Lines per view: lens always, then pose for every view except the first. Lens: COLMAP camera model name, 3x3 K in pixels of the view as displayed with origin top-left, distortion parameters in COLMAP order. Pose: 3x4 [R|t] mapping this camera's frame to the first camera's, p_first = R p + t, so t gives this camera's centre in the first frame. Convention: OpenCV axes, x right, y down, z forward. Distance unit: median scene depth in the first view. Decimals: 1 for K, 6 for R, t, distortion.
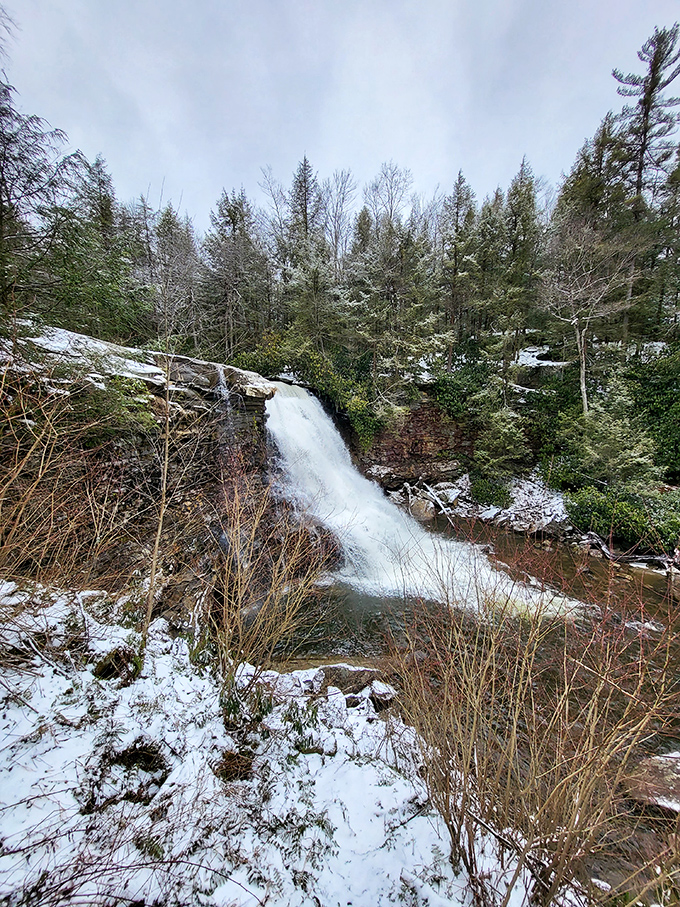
lens RADIAL K [[358.1, 0, 341.4], [0, 358.1, 449.9], [0, 0, 1]] dist [-0.002116, -0.000092]
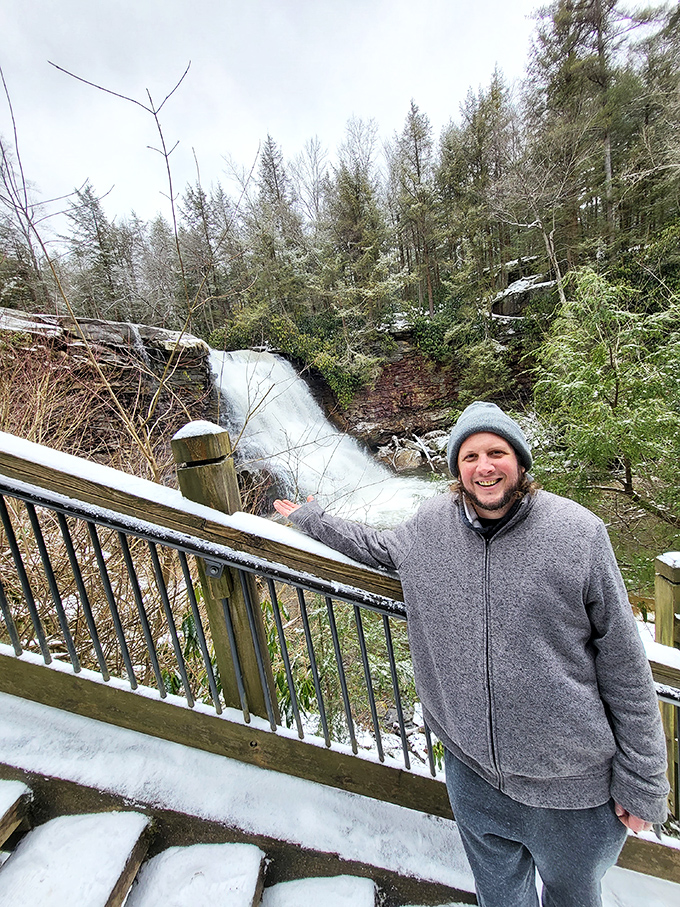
lens RADIAL K [[358.1, 0, 340.2], [0, 358.1, 451.1], [0, 0, 1]] dist [-0.002116, -0.000092]
pose [[0.972975, -0.109790, -0.203138, 0.254770], [0.113504, 0.993515, 0.006687, 0.120110], [0.201087, -0.029563, 0.979127, 0.012163]]
